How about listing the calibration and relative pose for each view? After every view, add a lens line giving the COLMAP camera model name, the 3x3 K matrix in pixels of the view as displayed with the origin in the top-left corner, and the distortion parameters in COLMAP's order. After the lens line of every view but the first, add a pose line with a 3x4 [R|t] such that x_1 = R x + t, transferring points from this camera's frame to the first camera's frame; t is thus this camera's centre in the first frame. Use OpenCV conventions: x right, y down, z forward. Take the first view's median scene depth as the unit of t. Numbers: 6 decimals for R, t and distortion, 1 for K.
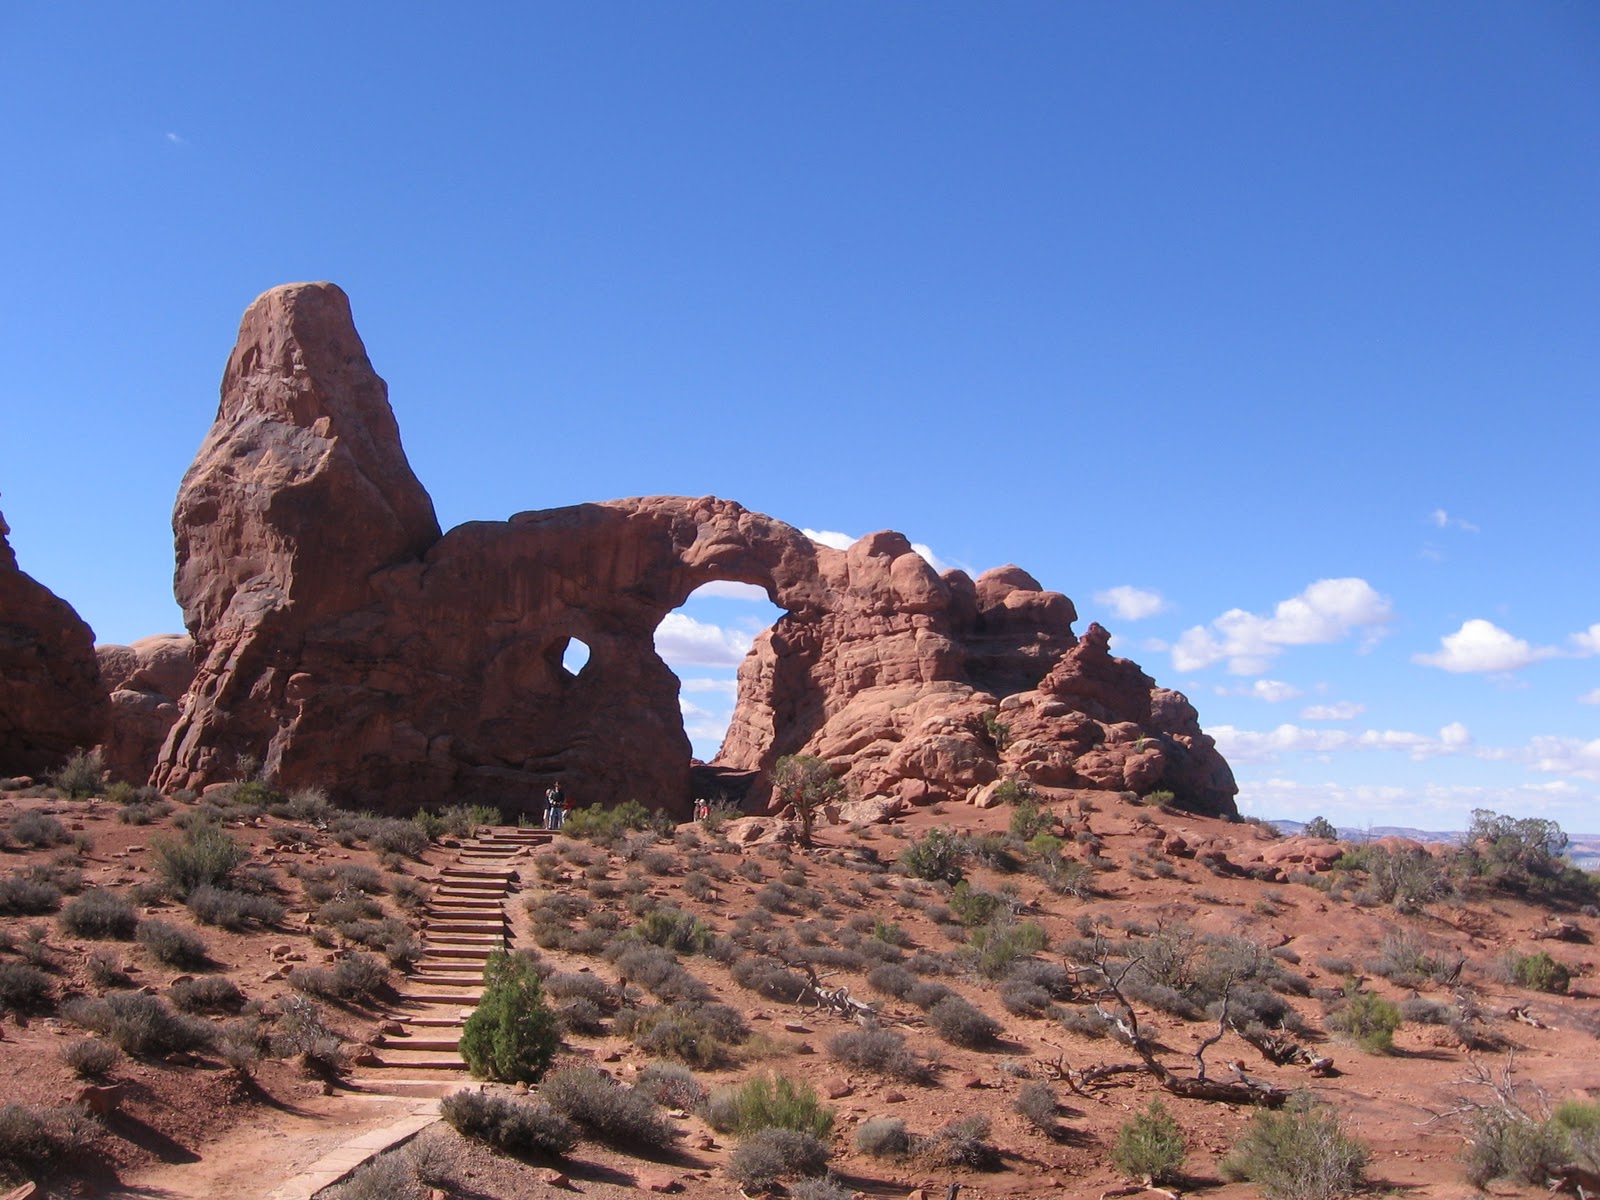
lens RADIAL K [[1693.9, 0, 800.0], [0, 1693.9, 600.0], [0, 0, 1]] dist [-0.136923, 0.003502]
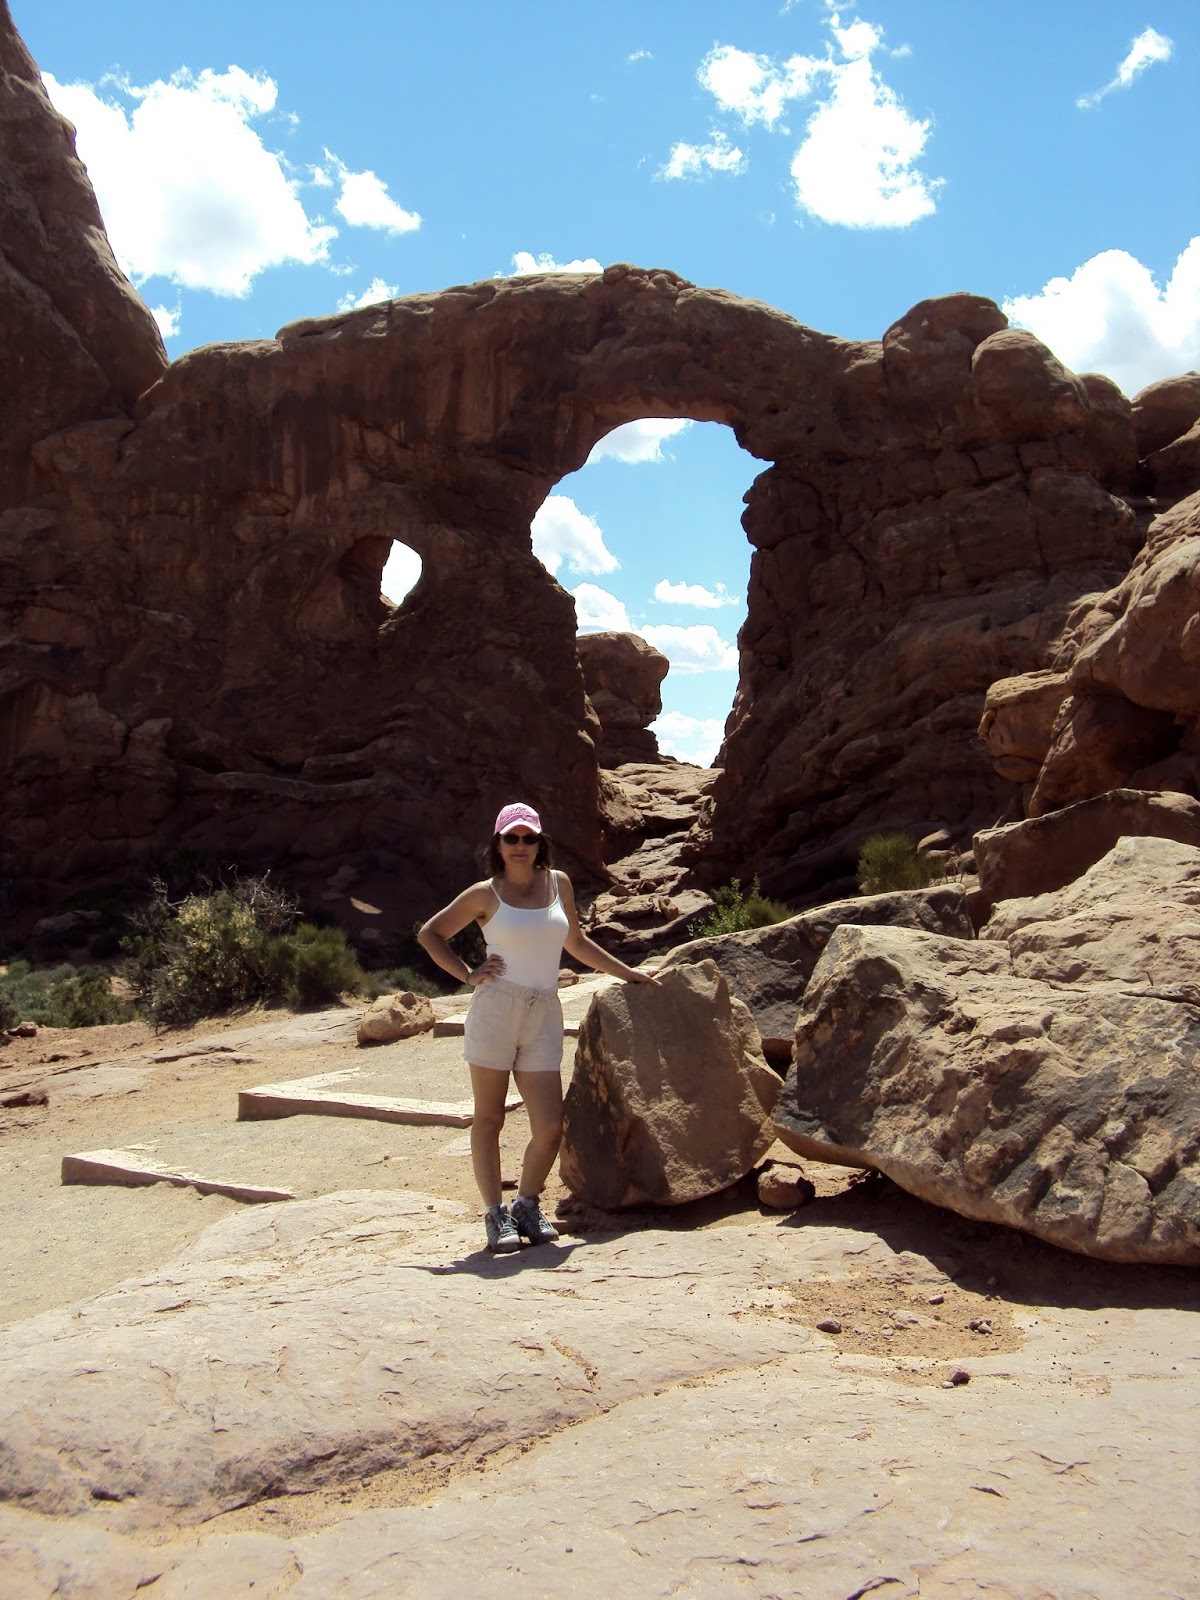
lens RADIAL K [[1693.9, 0, 600.0], [0, 1693.9, 800.0], [0, 0, 1]] dist [-0.136923, 0.003502]
pose [[0.989824, -0.018026, -0.141152, 0.010930], [0.032121, 0.994645, 0.098230, 0.056554], [0.138626, -0.101764, 0.985103, 0.463114]]
